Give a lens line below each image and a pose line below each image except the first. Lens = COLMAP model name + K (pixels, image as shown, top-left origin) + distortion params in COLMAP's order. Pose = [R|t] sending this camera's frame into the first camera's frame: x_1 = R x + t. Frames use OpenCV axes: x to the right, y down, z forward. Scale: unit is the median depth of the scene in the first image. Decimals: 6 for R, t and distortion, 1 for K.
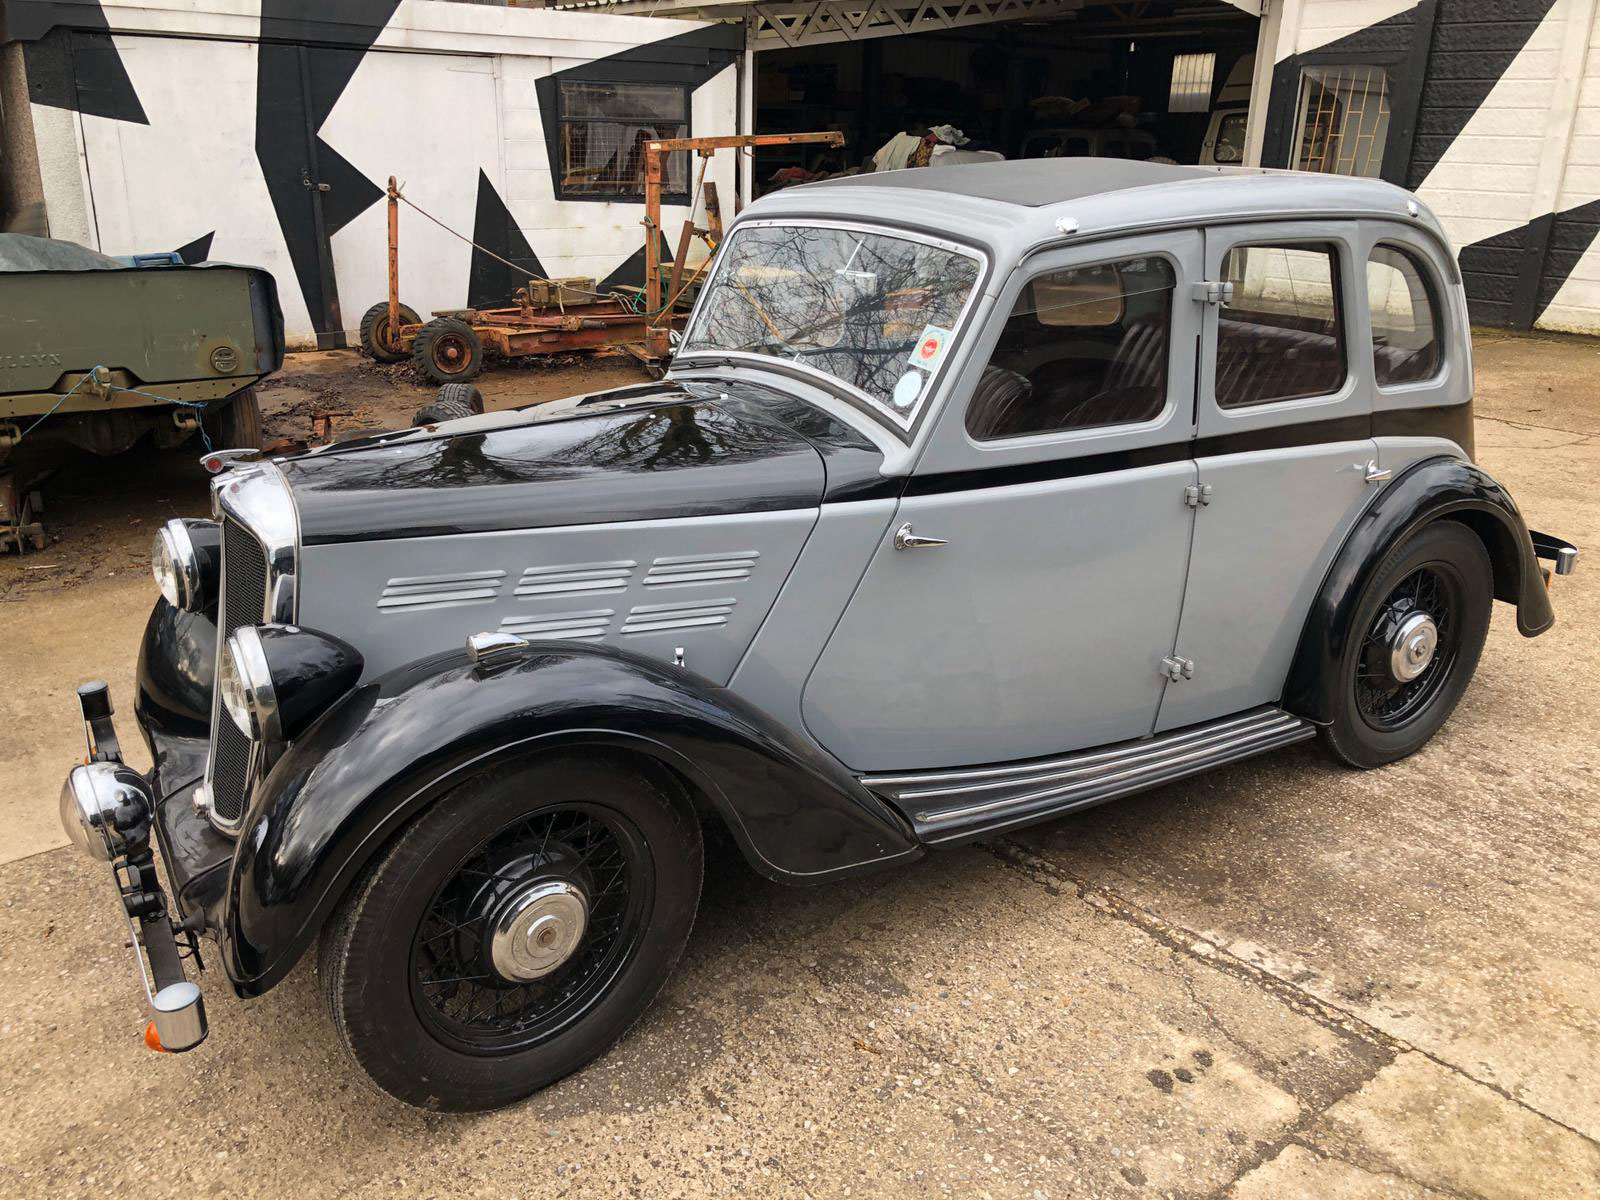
lens RADIAL K [[1384.5, 0, 797.7], [0, 1384.5, 609.1], [0, 0, 1]] dist [-0.003880, 0.007175]
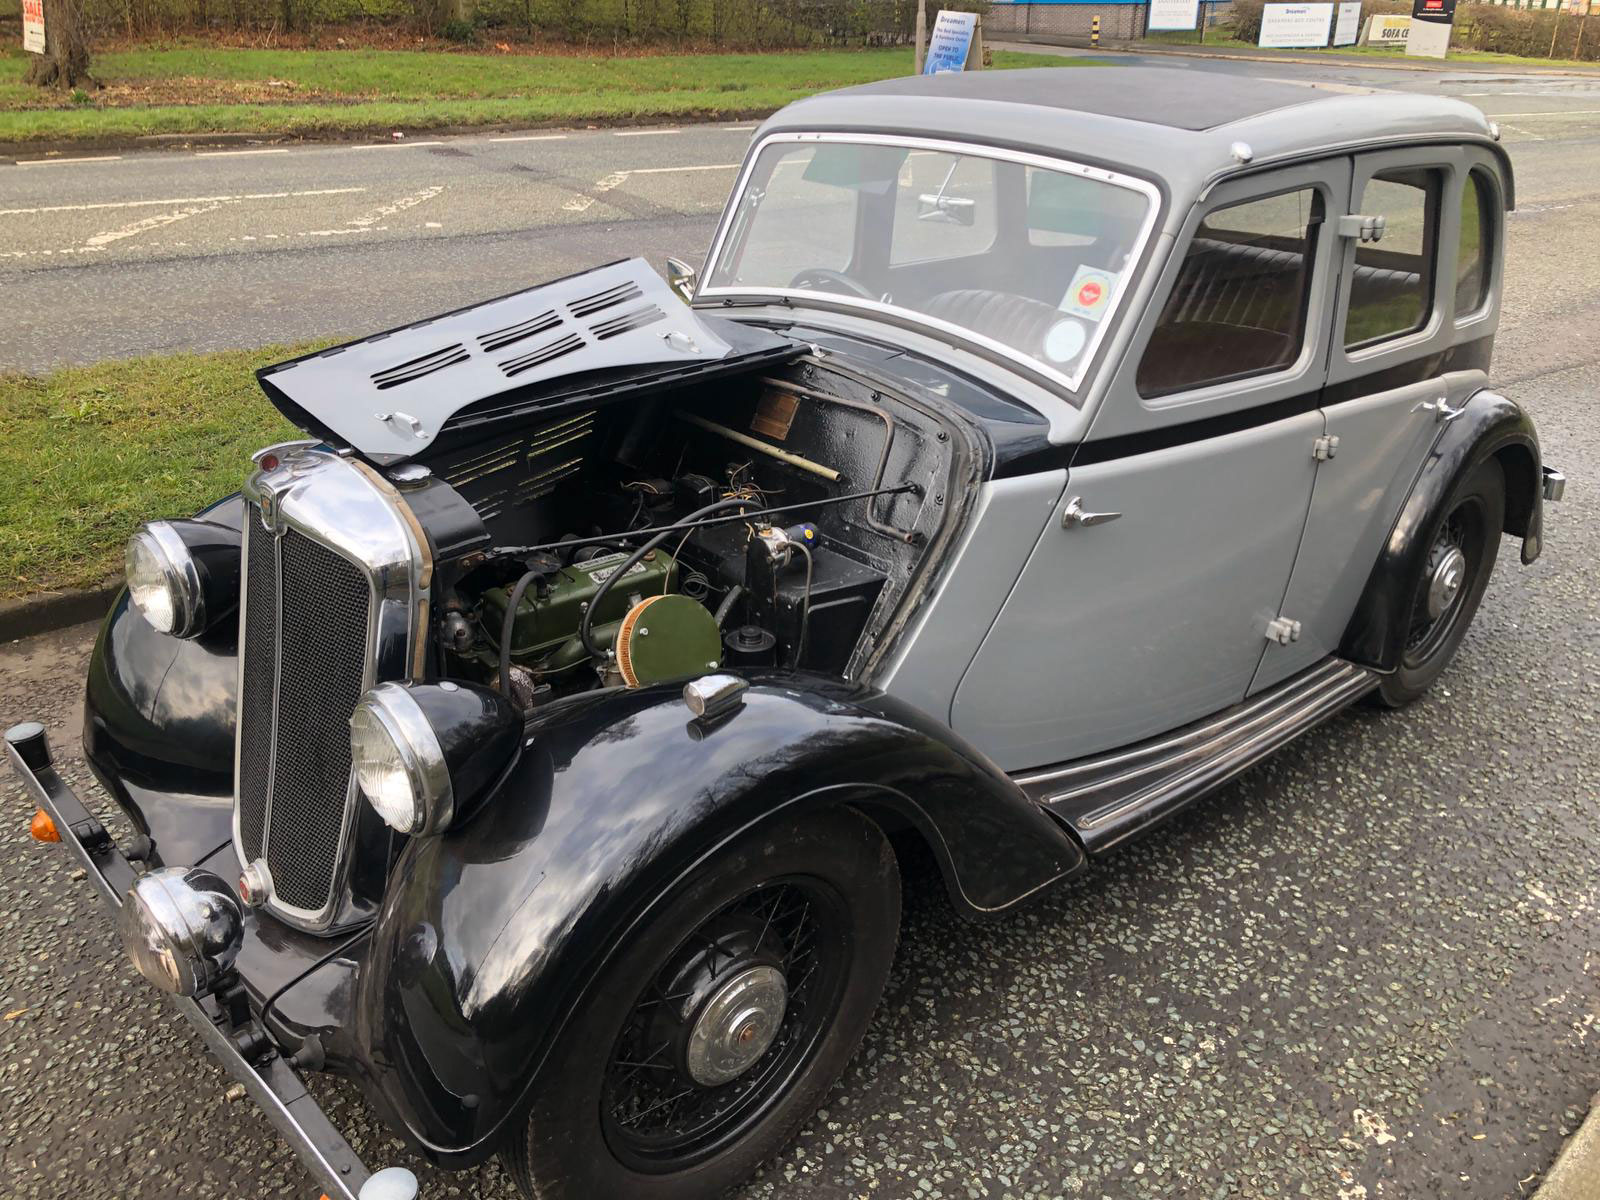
lens RADIAL K [[1384.5, 0, 800.4], [0, 1384.5, 592.0], [0, 0, 1]] dist [-0.003880, 0.007175]
pose [[0.981805, -0.046936, 0.184001, -0.248863], [0.036013, 0.997410, 0.062264, -0.061543], [-0.186447, -0.054504, 0.980952, 0.168652]]
